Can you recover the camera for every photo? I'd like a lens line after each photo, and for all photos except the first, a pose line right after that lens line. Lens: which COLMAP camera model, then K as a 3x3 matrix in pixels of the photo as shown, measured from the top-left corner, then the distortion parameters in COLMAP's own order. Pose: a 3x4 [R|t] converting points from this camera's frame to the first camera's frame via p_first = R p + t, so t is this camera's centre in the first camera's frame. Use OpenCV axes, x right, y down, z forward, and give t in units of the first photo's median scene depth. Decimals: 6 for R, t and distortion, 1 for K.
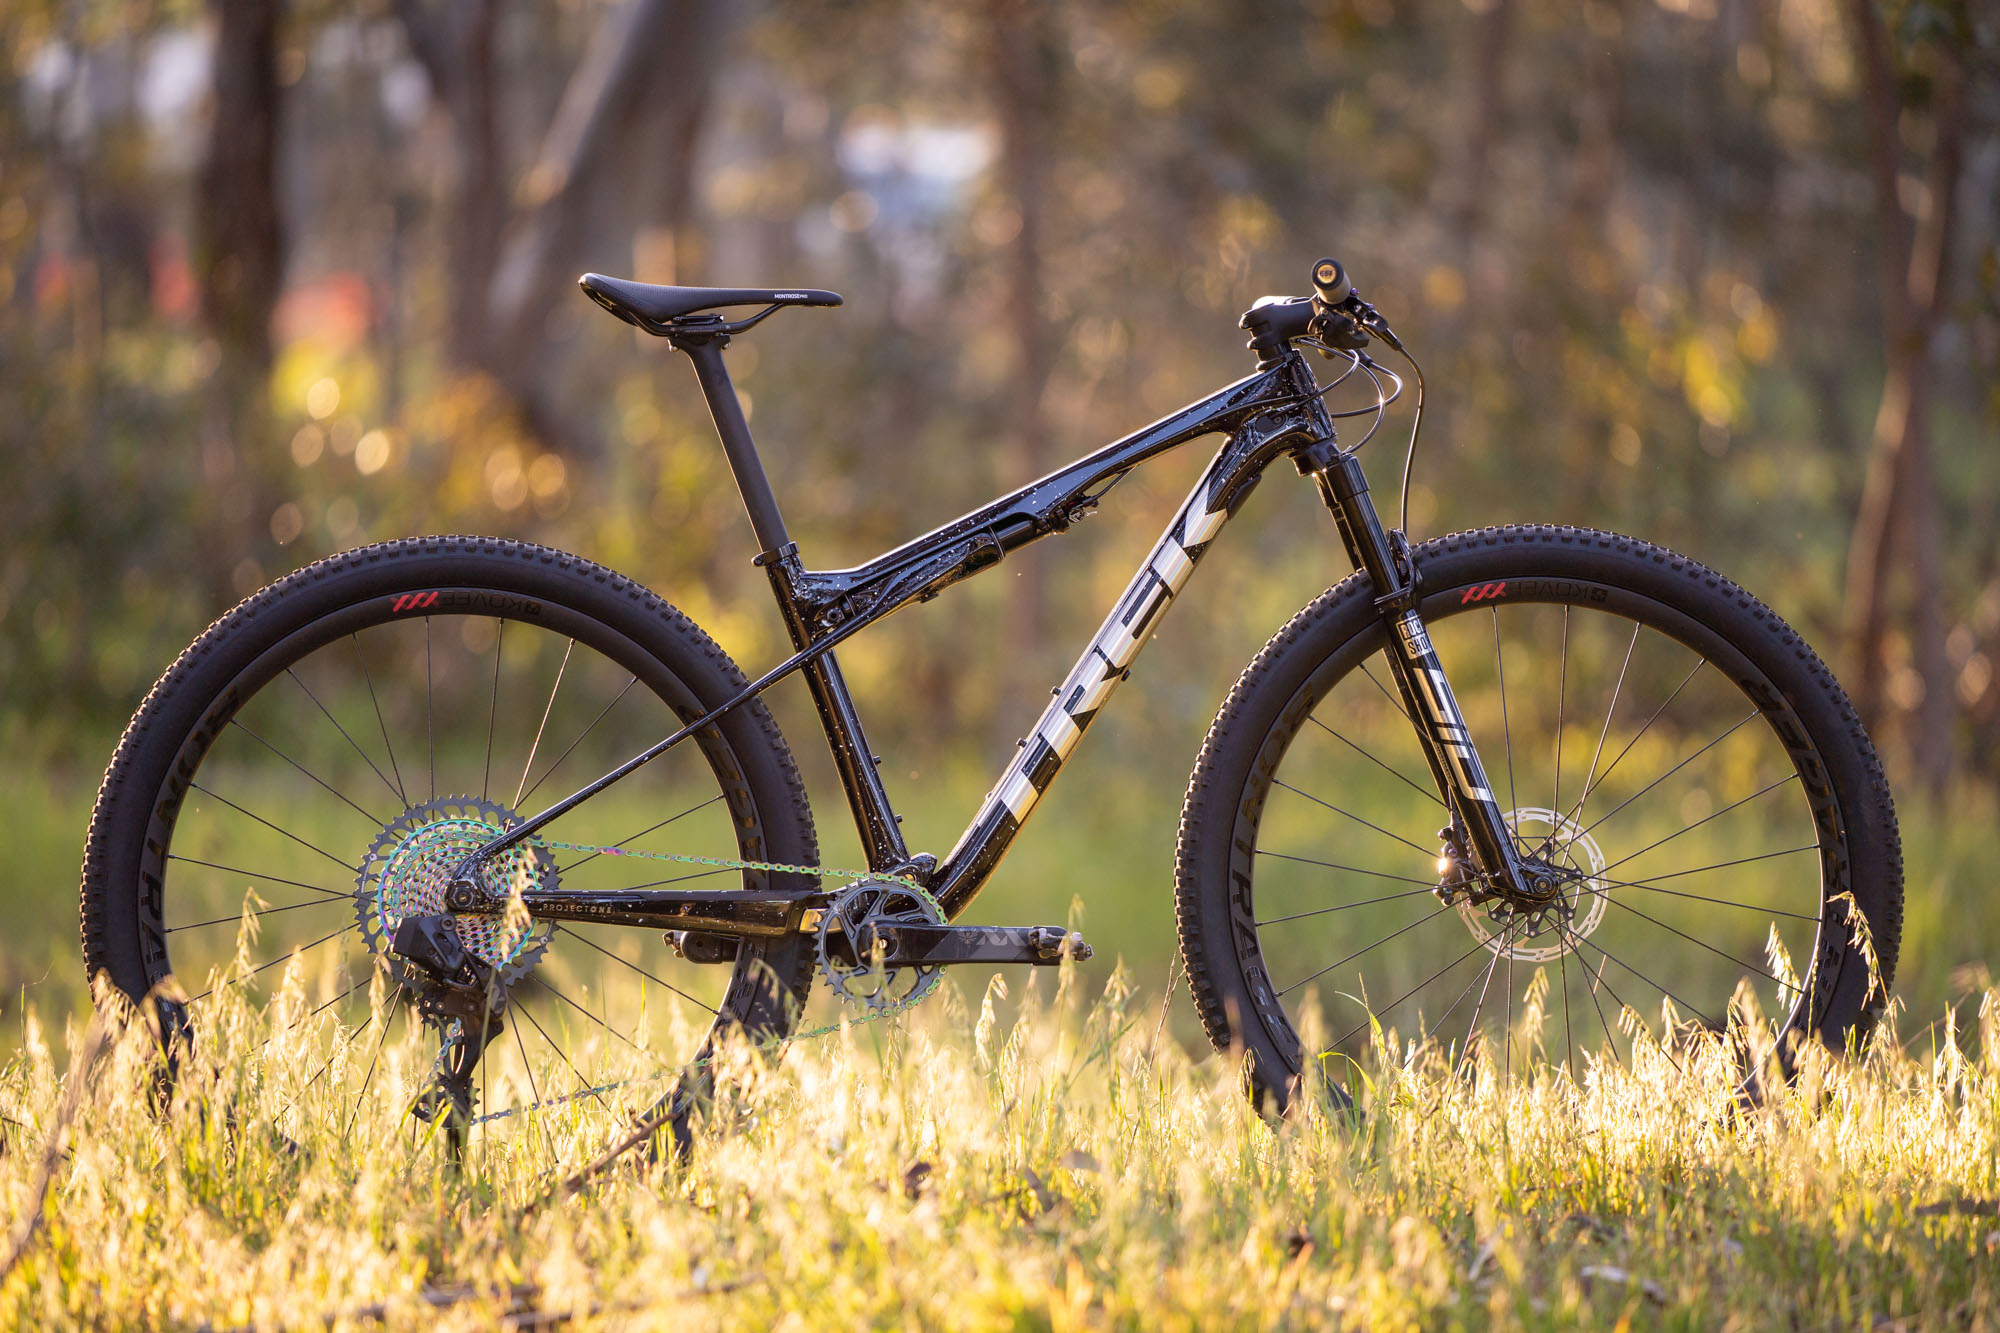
lens RADIAL K [[11468.8, 0, 993.7], [0, 11468.8, 660.0], [0, 0, 1]] dist [2.606851, 0.000000]
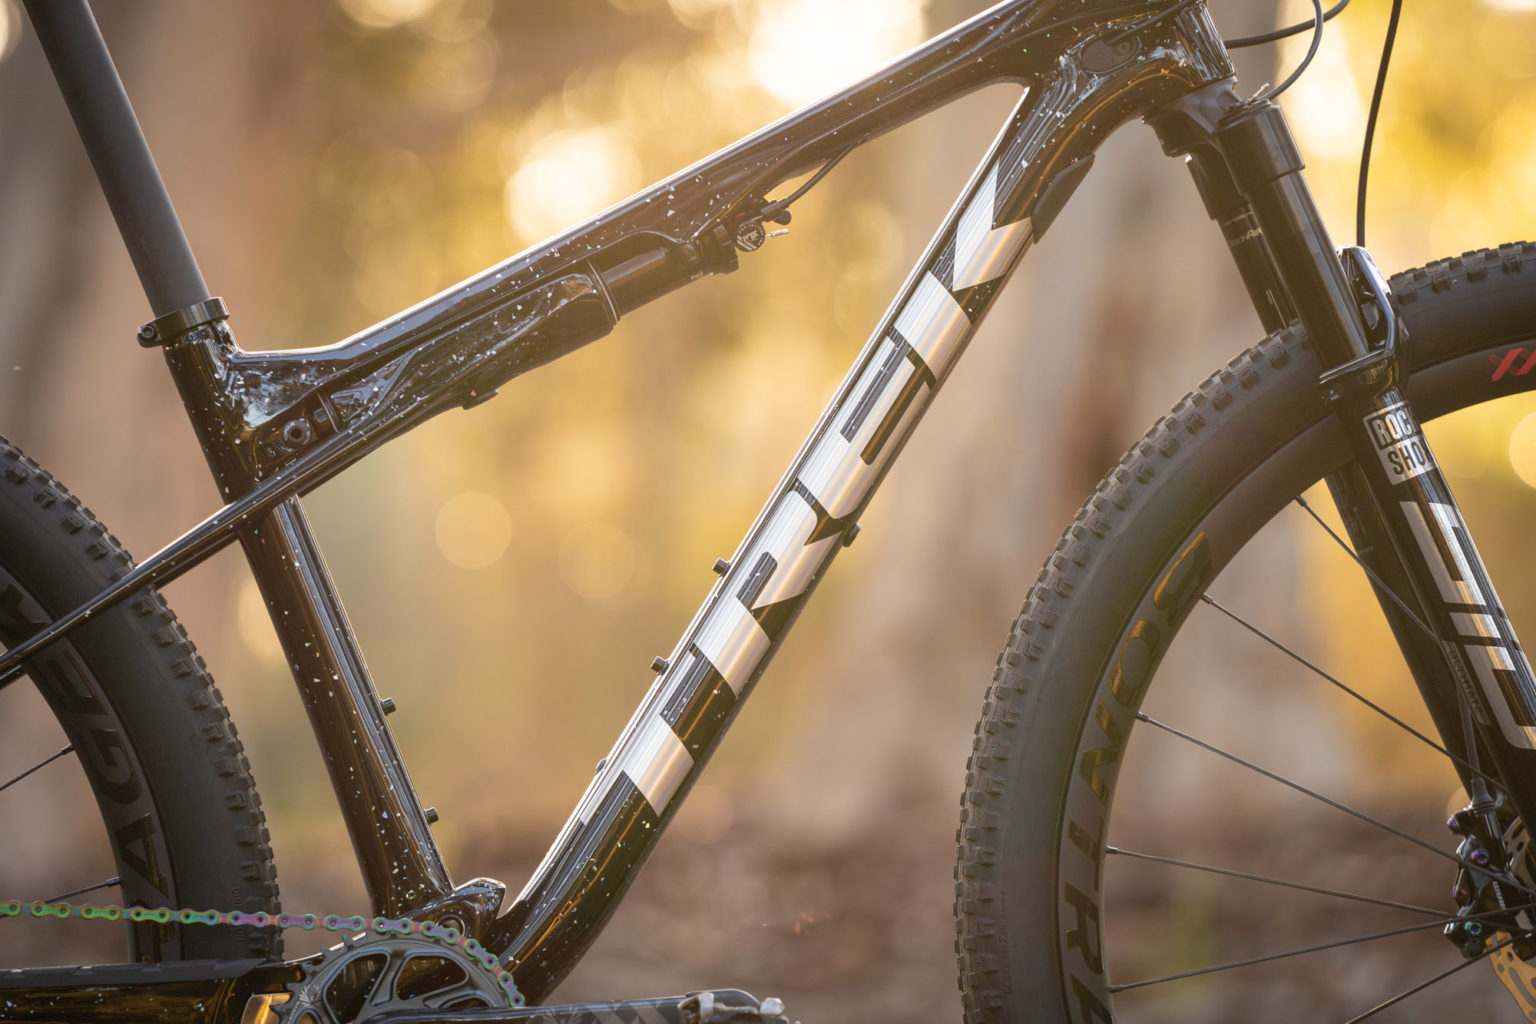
lens RADIAL K [[8808.0, 0, 783.3], [0, 8808.0, 517.7], [0, 0, 1]] dist [2.606851, 0.000000]
pose [[0.999243, -0.025610, 0.029278, -0.003593], [0.026513, 0.999171, -0.030894, 0.013236], [-0.028462, 0.031647, 0.999094, 0.592210]]
